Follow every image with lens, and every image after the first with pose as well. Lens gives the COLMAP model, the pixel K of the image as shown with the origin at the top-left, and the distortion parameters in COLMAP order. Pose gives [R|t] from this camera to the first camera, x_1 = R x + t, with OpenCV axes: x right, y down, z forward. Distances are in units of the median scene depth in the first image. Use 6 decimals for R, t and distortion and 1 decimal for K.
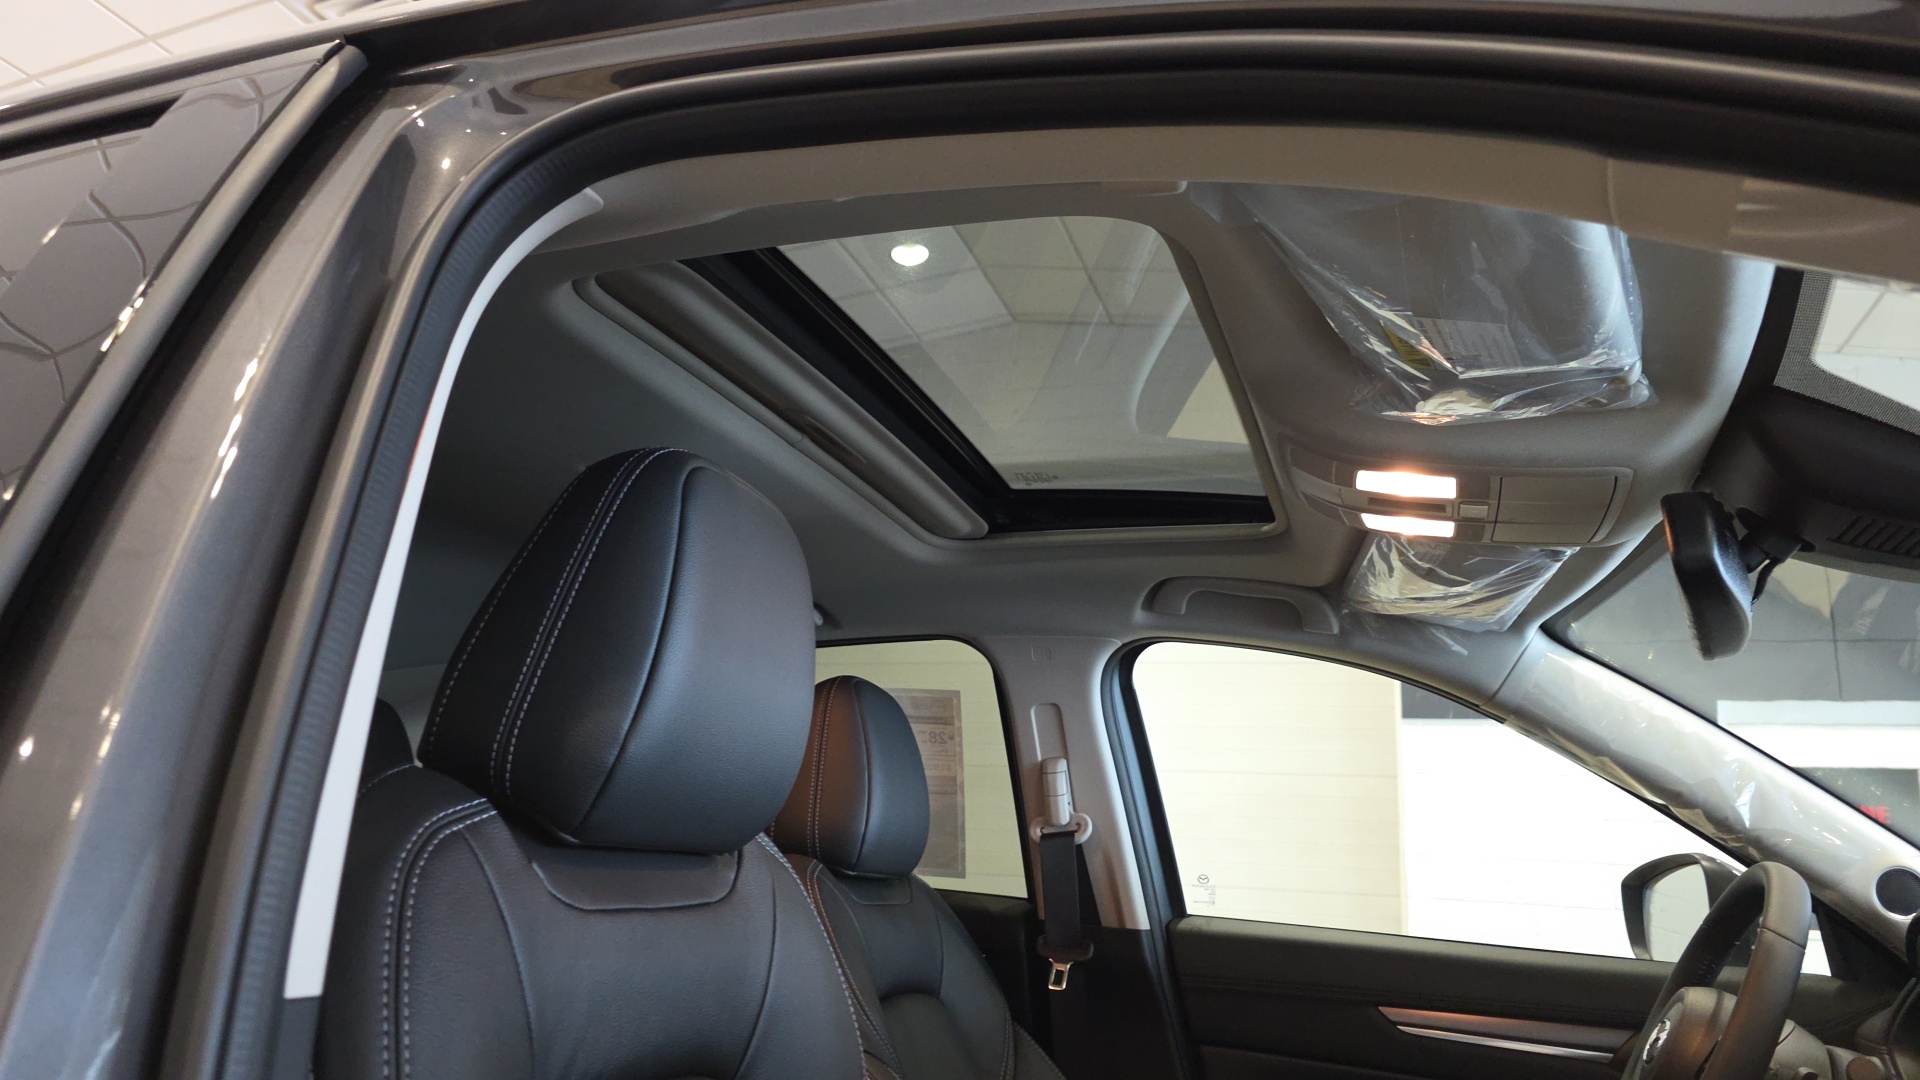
lens RADIAL K [[1309.2, 0, 975.6], [0, 1309.2, 534.4], [0, 0, 1]] dist [0.096505, -0.090093]
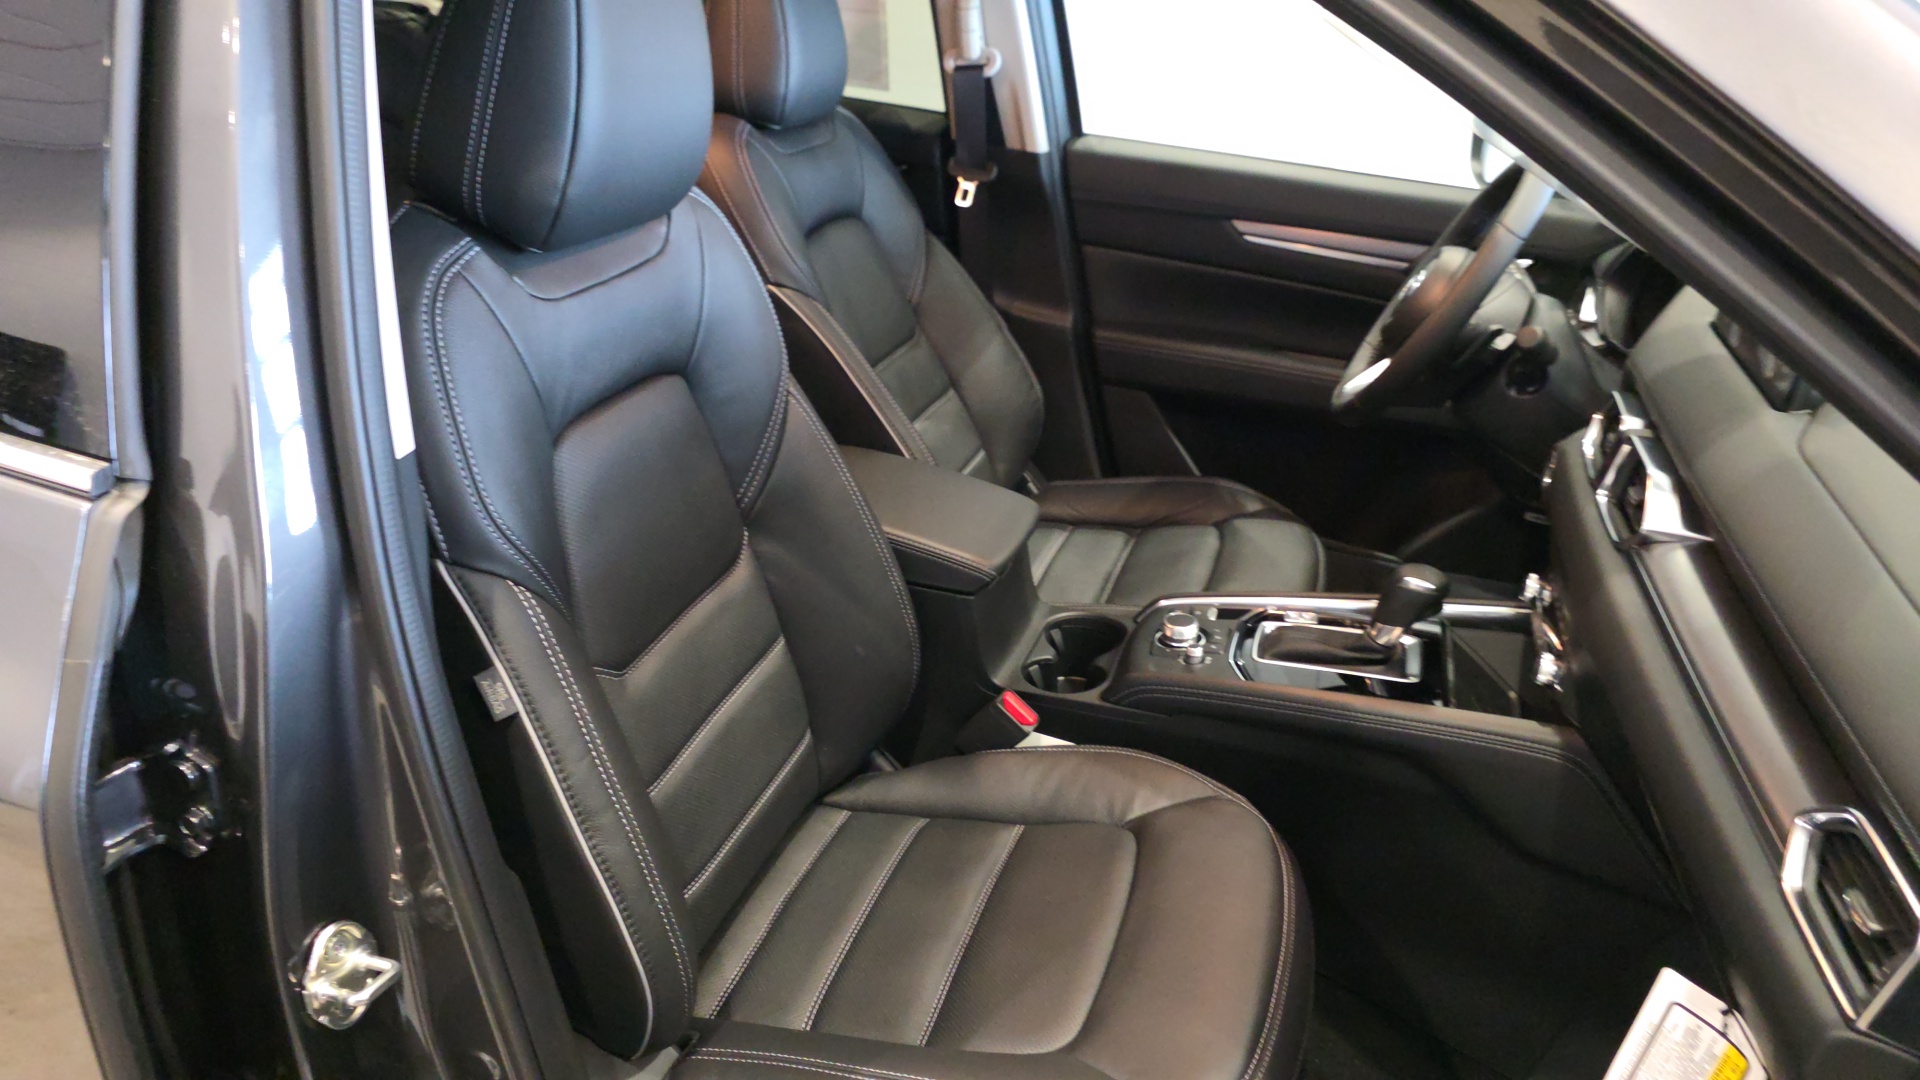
lens RADIAL K [[1330.2, 0, 960.0], [0, 1330.2, 540.0], [0, 0, 1]] dist [-0.014841, -0.001115]
pose [[0.999931, 0.005033, 0.010570, 0.046792], [-0.010621, 0.769713, 0.638302, -0.175665], [-0.004923, -0.638370, 0.769714, -0.093547]]
